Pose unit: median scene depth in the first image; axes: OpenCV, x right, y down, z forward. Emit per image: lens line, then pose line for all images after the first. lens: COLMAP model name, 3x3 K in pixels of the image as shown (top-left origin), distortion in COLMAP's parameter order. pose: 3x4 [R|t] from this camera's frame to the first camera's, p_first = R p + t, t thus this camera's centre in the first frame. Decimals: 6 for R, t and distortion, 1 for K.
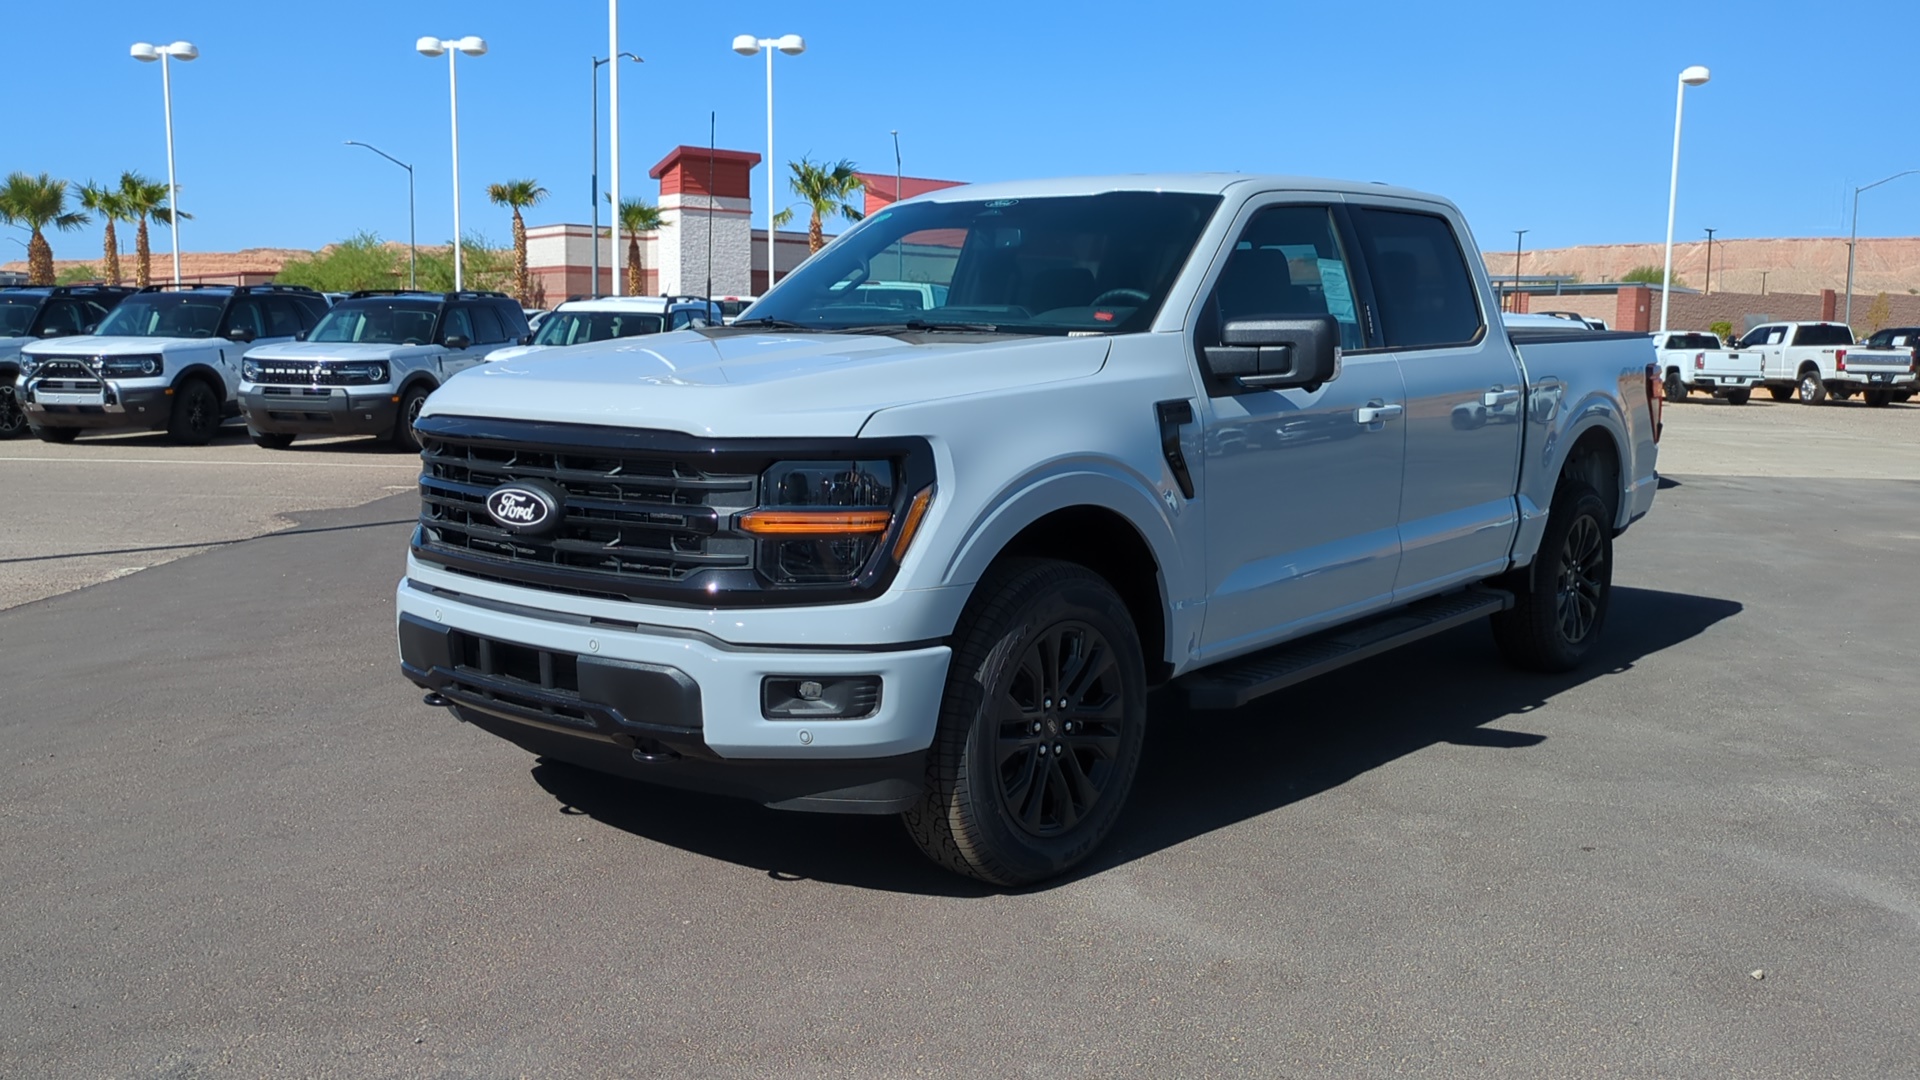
lens RADIAL K [[1662.8, 0, 960.4], [0, 1662.8, 542.4], [0, 0, 1]] dist [0.039323, -0.040259]
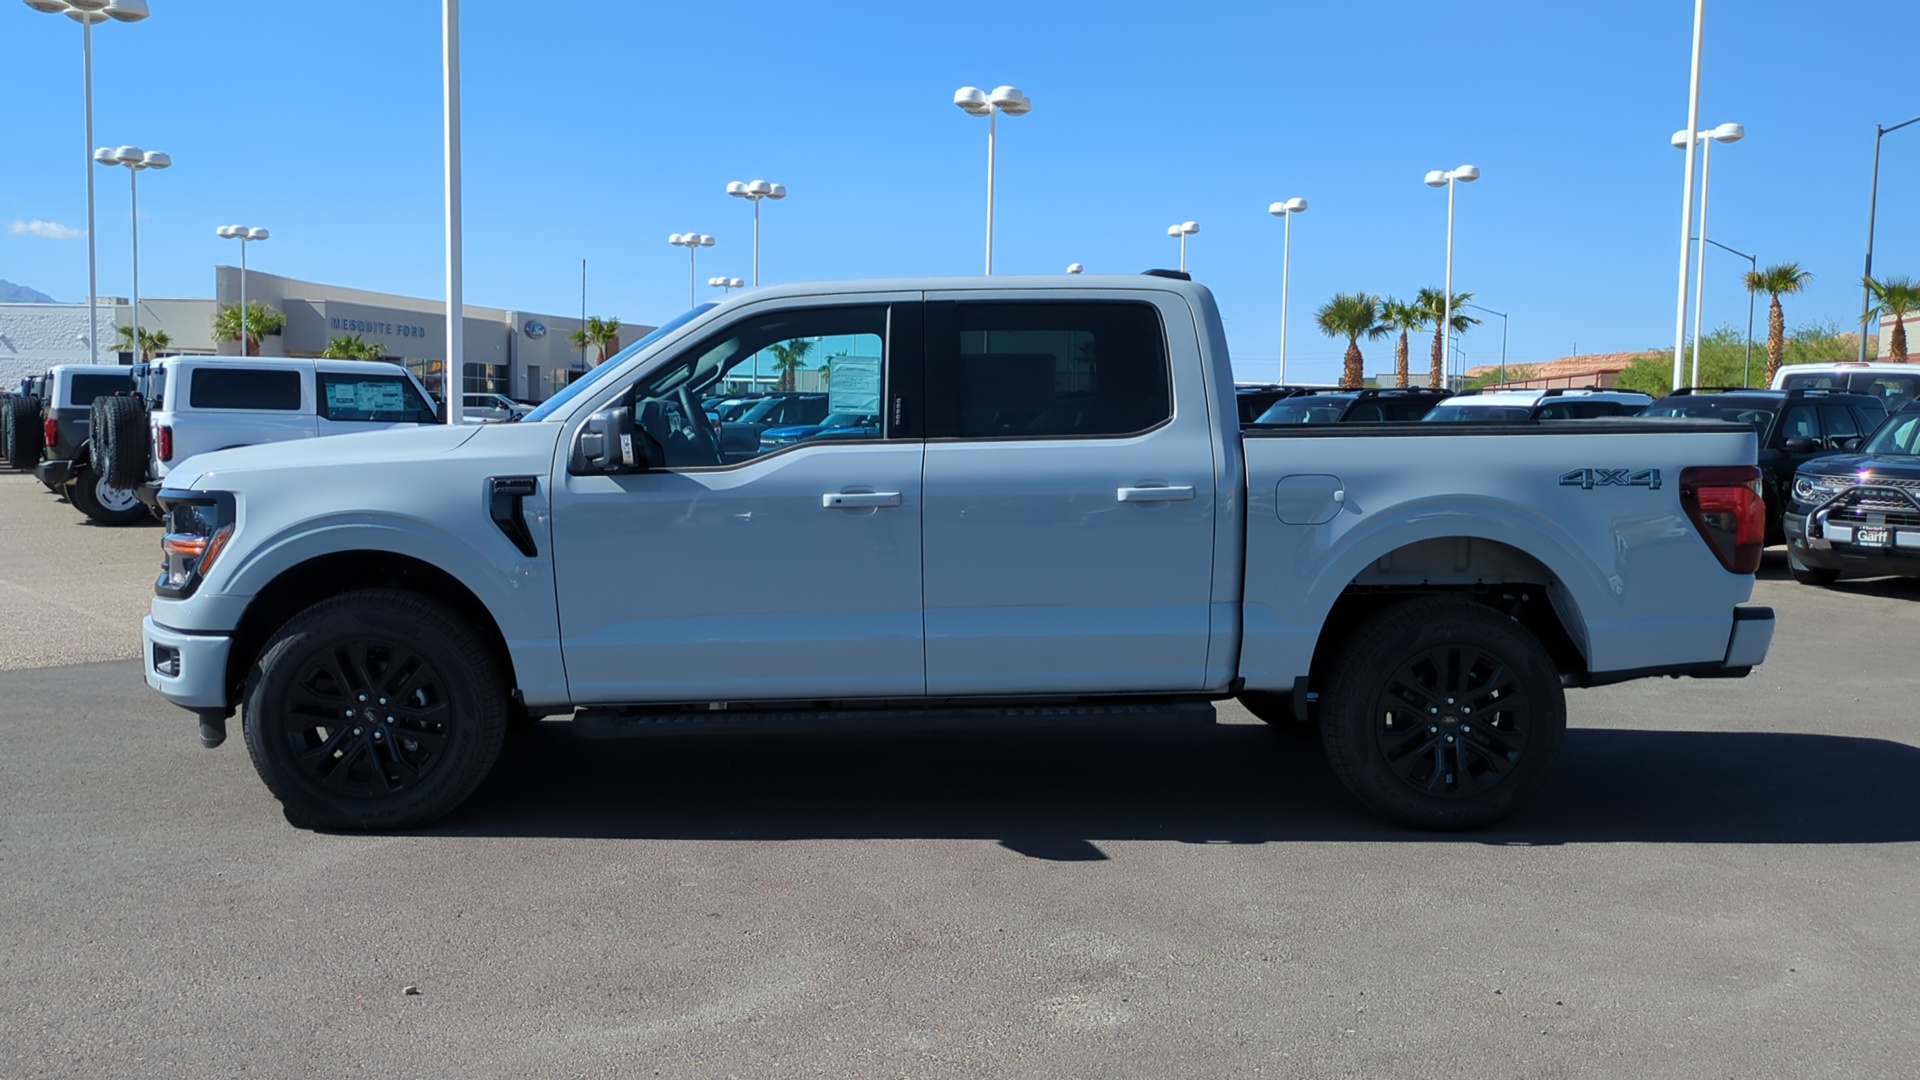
lens RADIAL K [[1662.8, 0, 964.7], [0, 1662.8, 543.7], [0, 0, 1]] dist [0.039323, -0.040259]
pose [[0.673753, 0.050845, -0.737205, 1.223558], [-0.092333, 0.995604, -0.015719, -0.045104], [0.733165, 0.078659, 0.675486, 0.391439]]
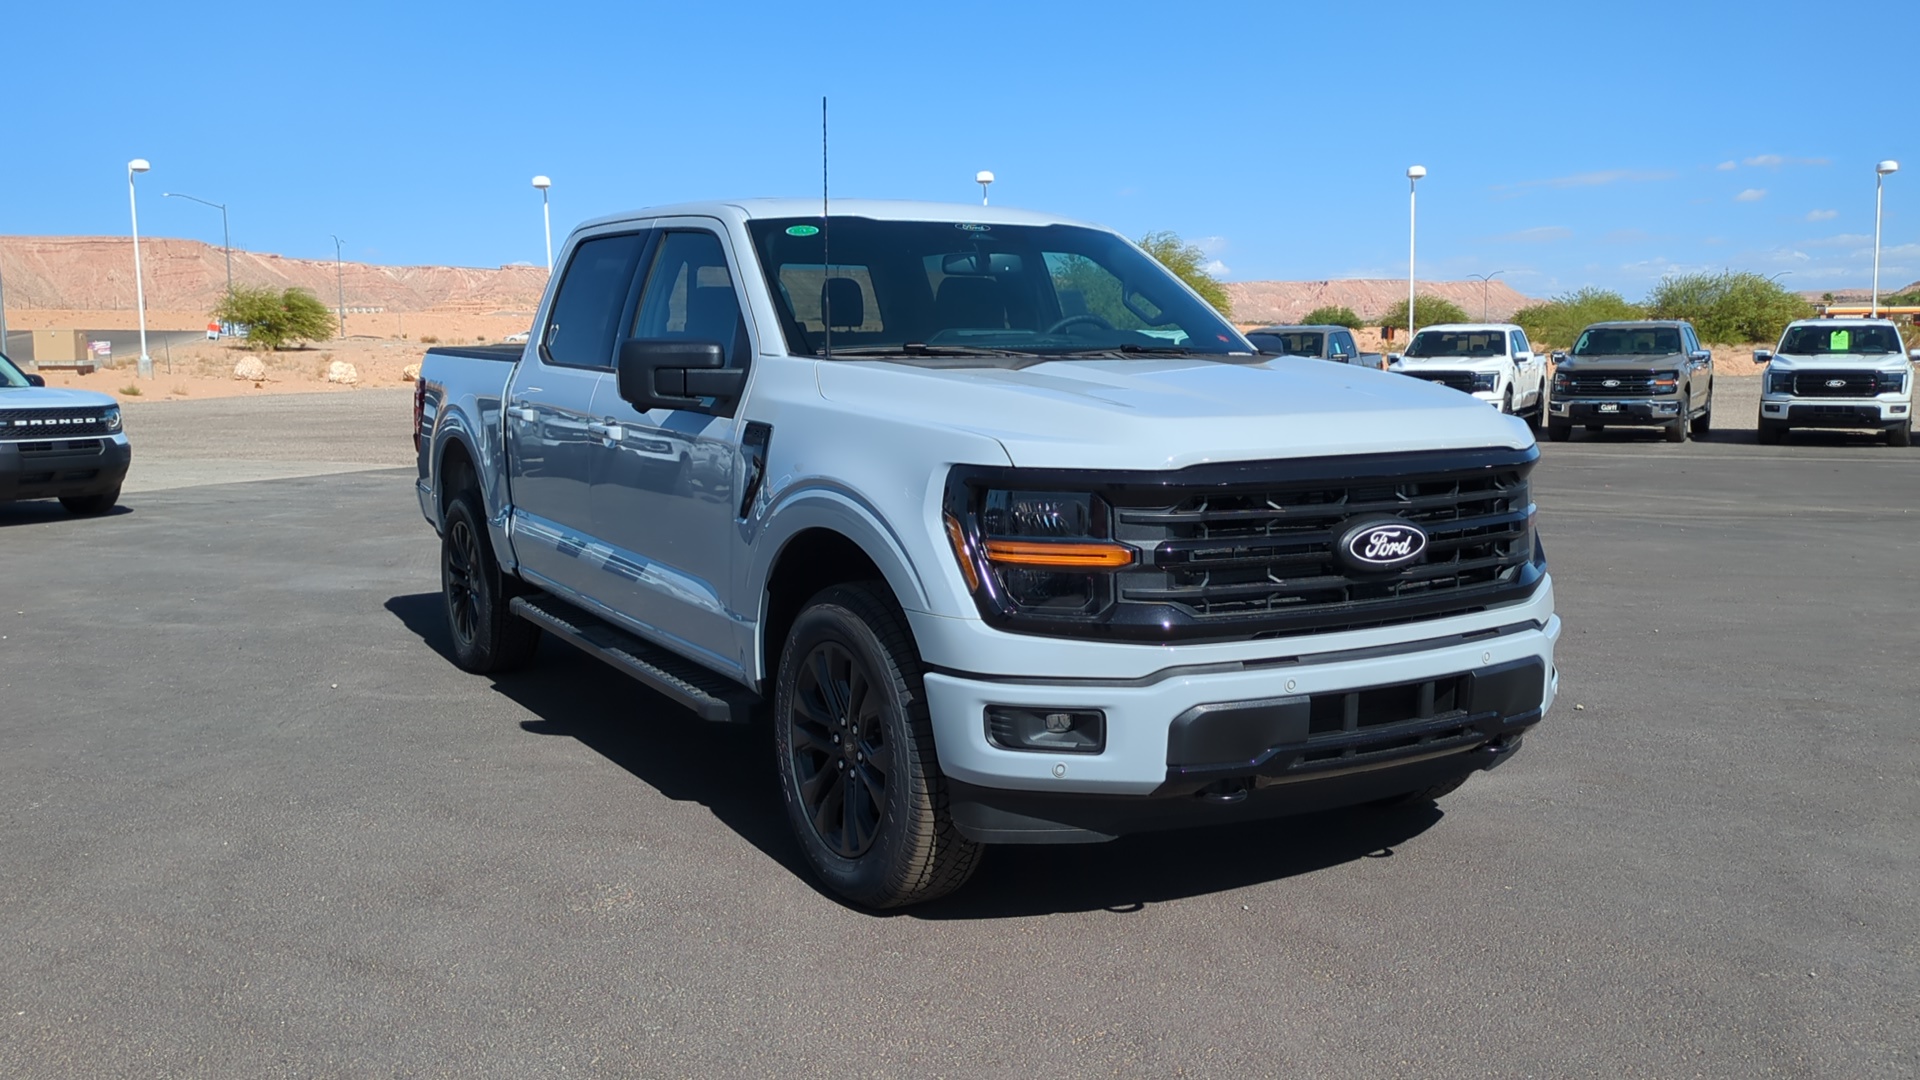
lens RADIAL K [[1662.8, 0, 949.7], [0, 1662.8, 551.6], [0, 0, 1]] dist [0.039323, -0.040259]
pose [[0.331440, -0.129079, 0.934605, -1.080705], [0.129127, 0.987482, 0.090590, -0.118037], [-0.934598, 0.090657, 0.343959, 0.785231]]
